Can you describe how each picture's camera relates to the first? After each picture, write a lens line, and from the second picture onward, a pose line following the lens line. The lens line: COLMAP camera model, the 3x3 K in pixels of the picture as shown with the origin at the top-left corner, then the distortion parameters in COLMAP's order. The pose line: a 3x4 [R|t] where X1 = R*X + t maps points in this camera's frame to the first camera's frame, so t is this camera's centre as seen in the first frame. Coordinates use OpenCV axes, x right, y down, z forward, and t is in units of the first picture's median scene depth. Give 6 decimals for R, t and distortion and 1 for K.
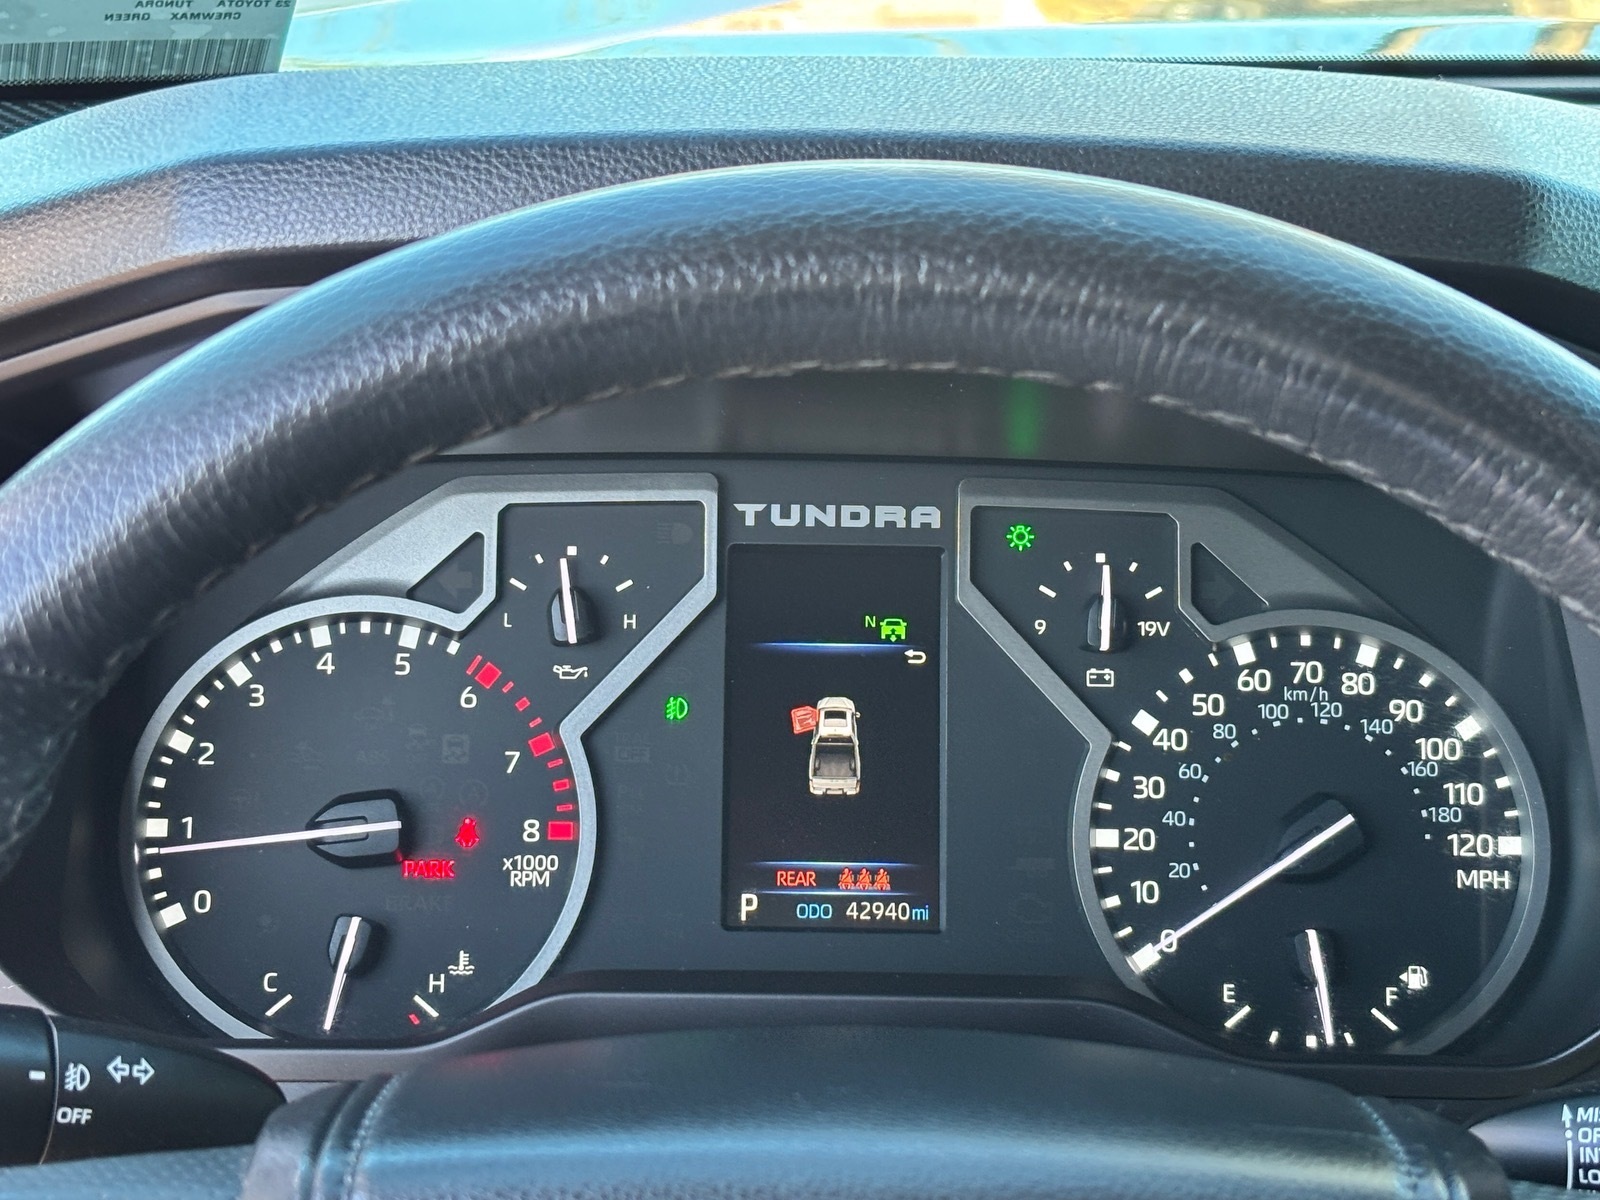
lens RADIAL K [[2920.0, 0, 792.9], [0, 2920.0, 575.9], [0, 0, 1]] dist [0.171359, 0.000000]
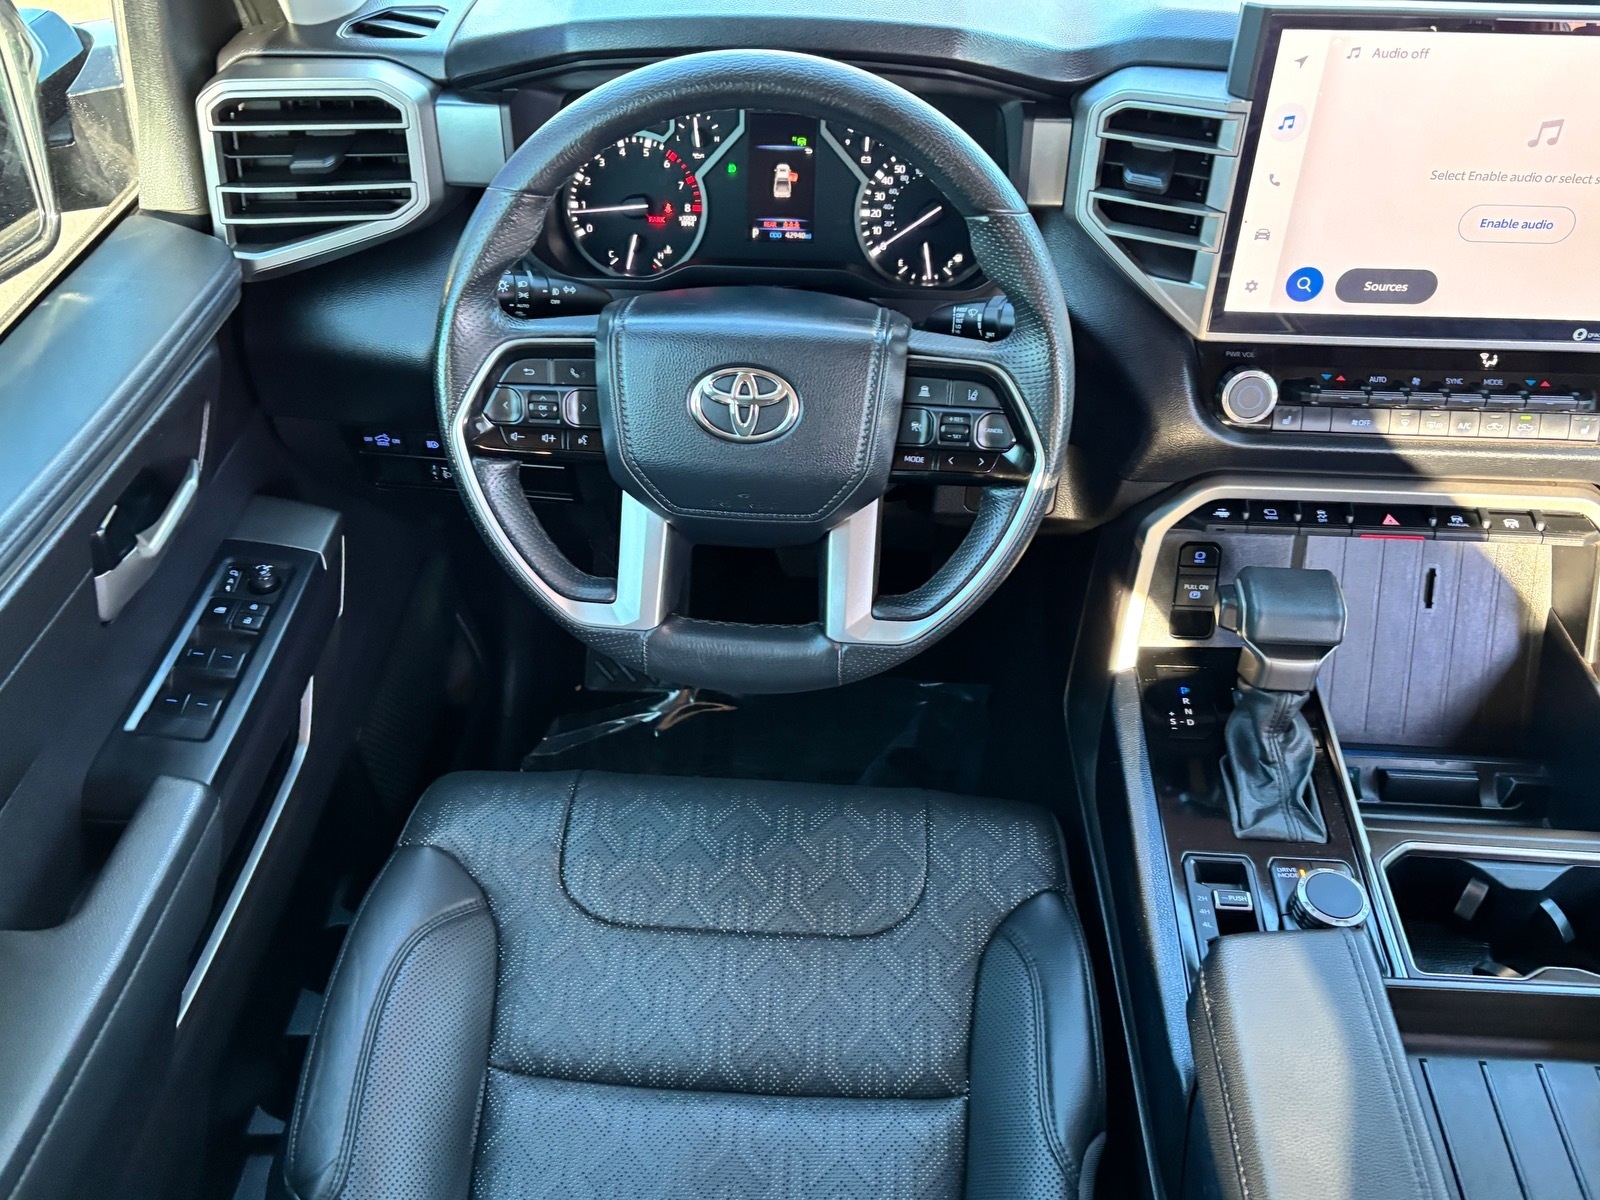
lens RADIAL K [[1341.3, 0, 795.0], [0, 1341.3, 615.8], [0, 0, 1]] dist [0.027949, -0.019795]
pose [[0.997546, 0.033386, -0.061547, 0.134620], [-0.003578, 0.902157, 0.431393, -0.146896], [0.069928, -0.430114, 0.900062, -0.518744]]
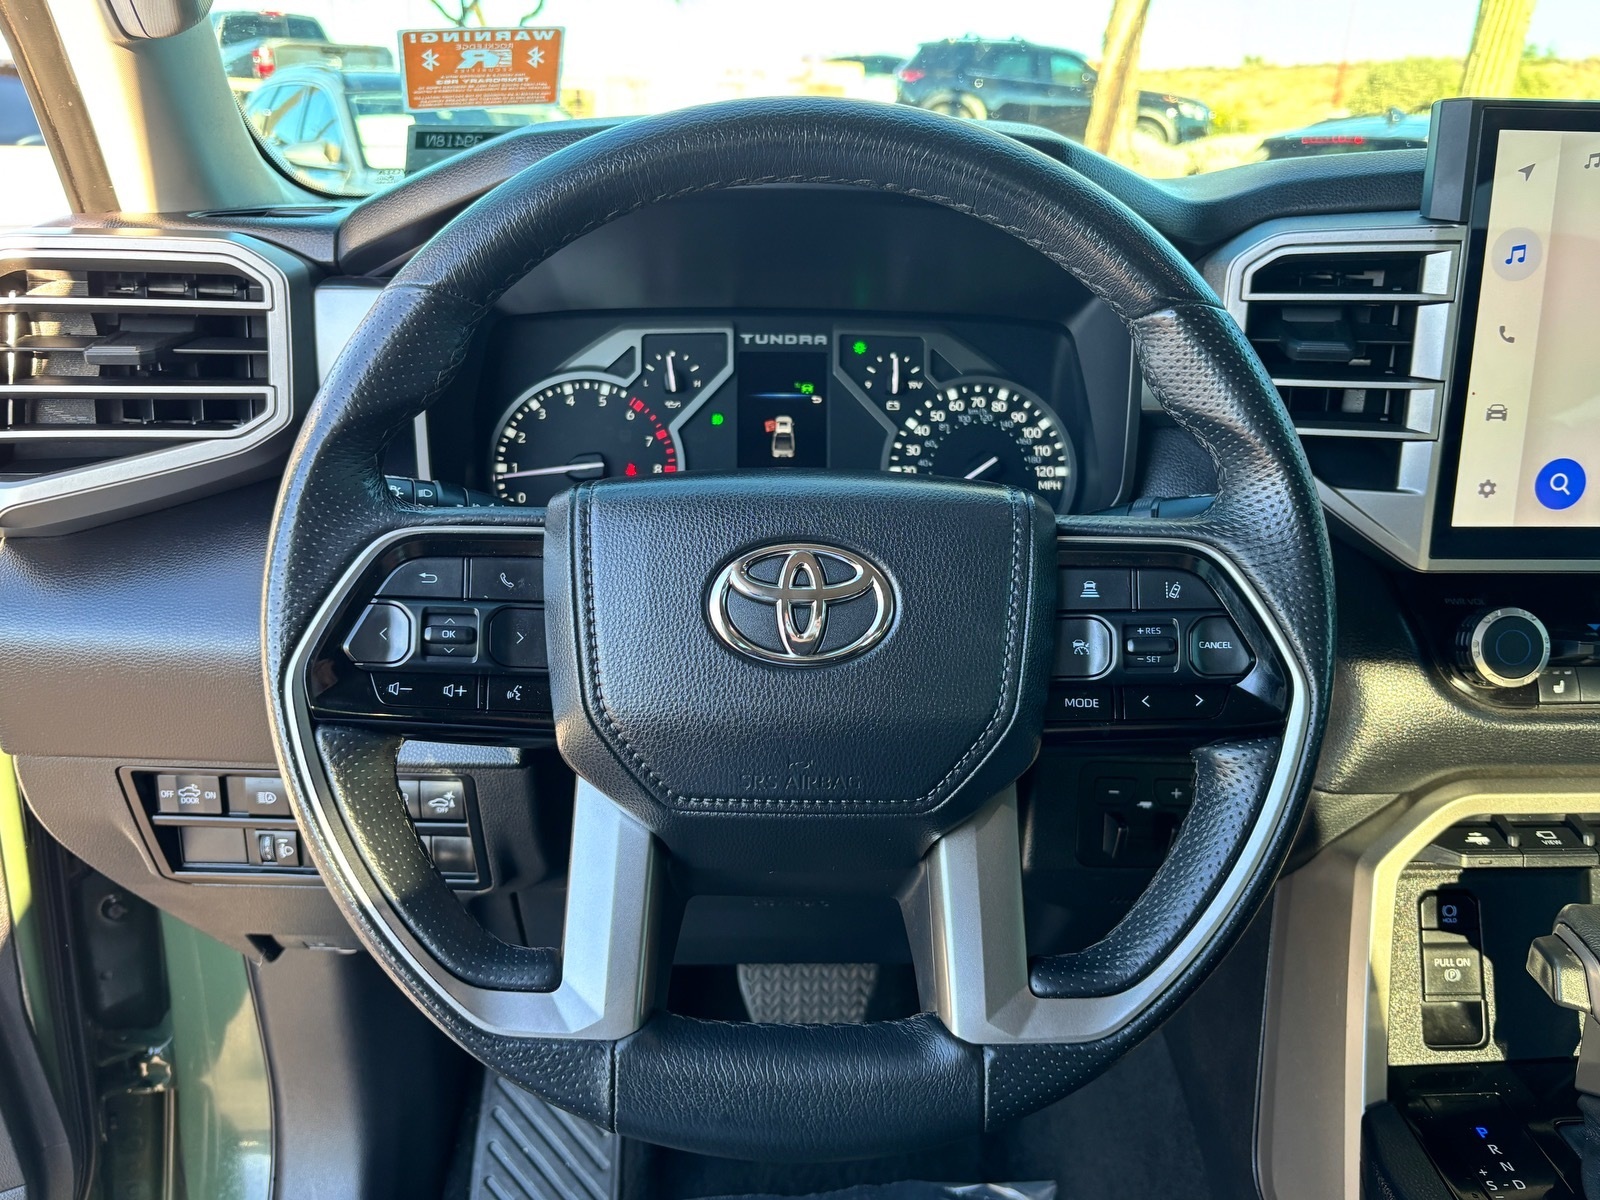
lens RADIAL K [[1285.9, 0, 796.5], [0, 1285.9, 596.8], [0, 0, 1]] dist [0.056753, -0.084009]
pose [[0.999685, -0.010069, 0.023004, -0.000453], [0.009209, 0.999267, 0.037158, 0.152621], [-0.023361, -0.036935, 0.999045, -0.062941]]
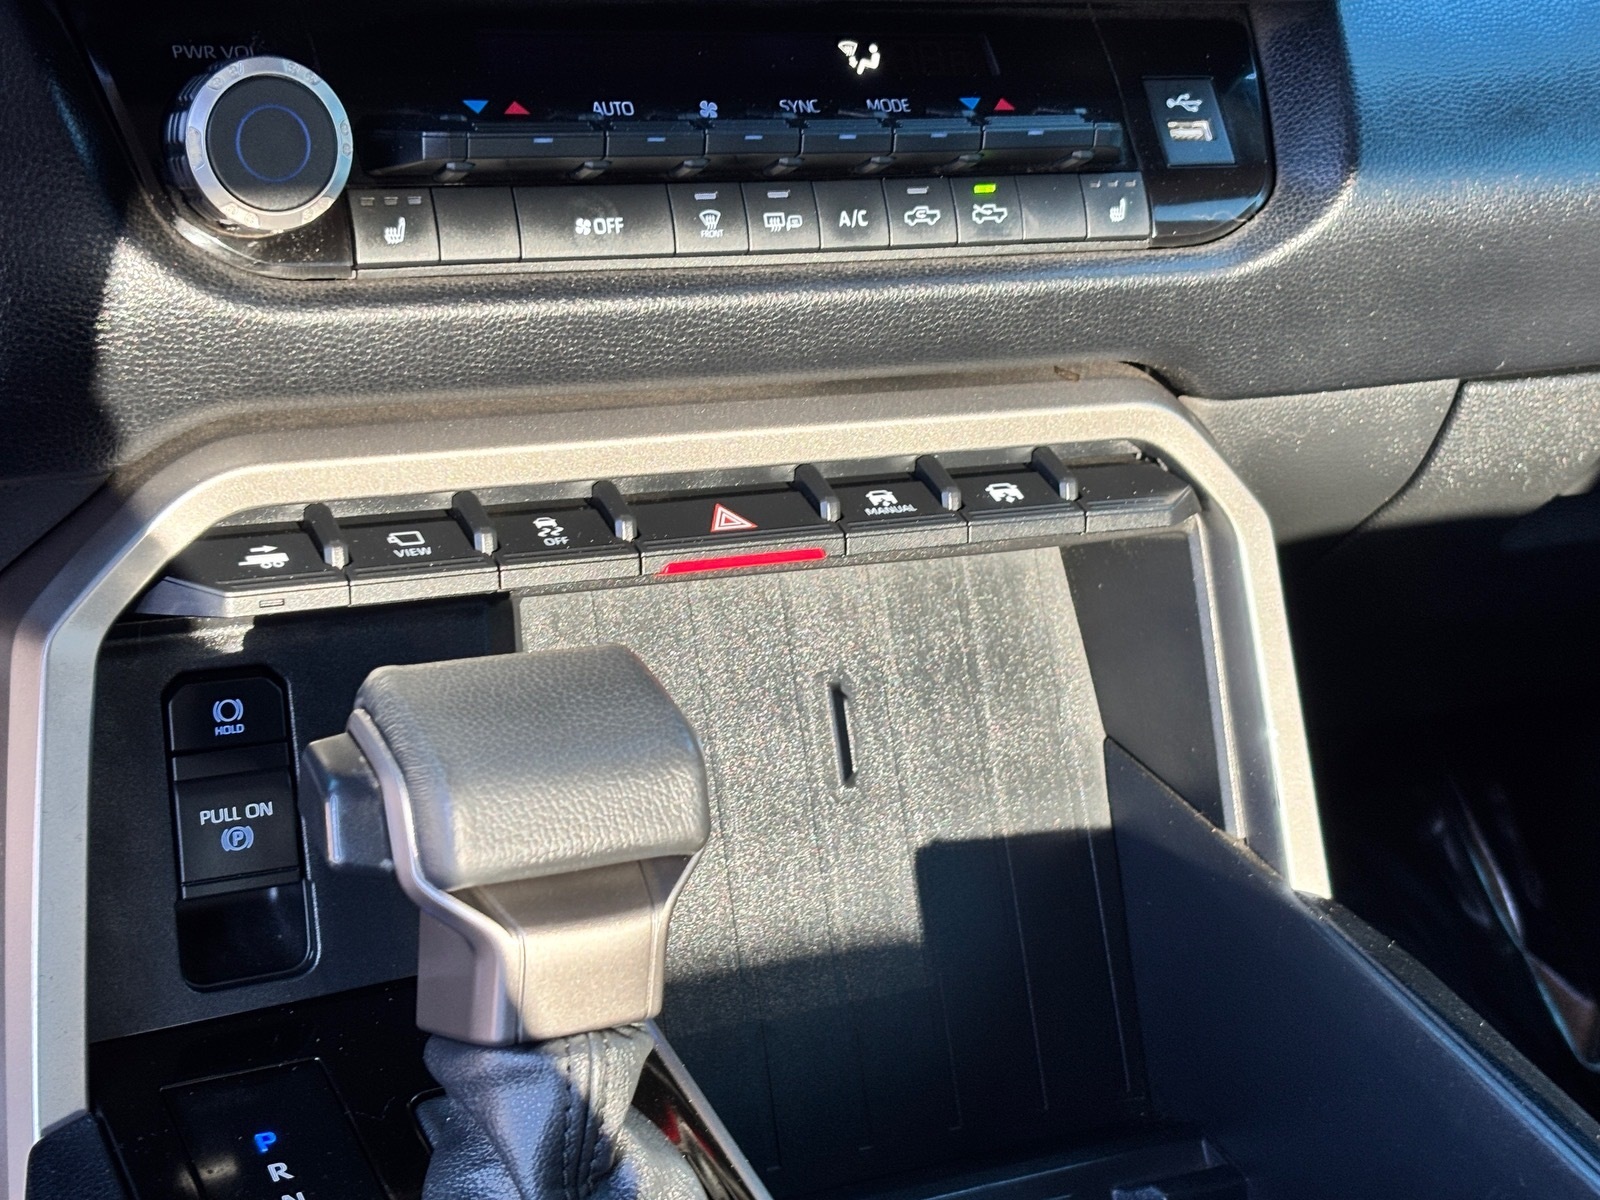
lens RADIAL K [[2557.2, 0, 770.3], [0, 2557.2, 605.7], [0, 0, 1]] dist [0.113333, 0.000000]
pose [[0.889639, -0.106970, 0.443959, 0.255175], [0.016058, 0.978905, 0.203686, 0.201280], [-0.456382, -0.174078, 0.872590, -0.010387]]
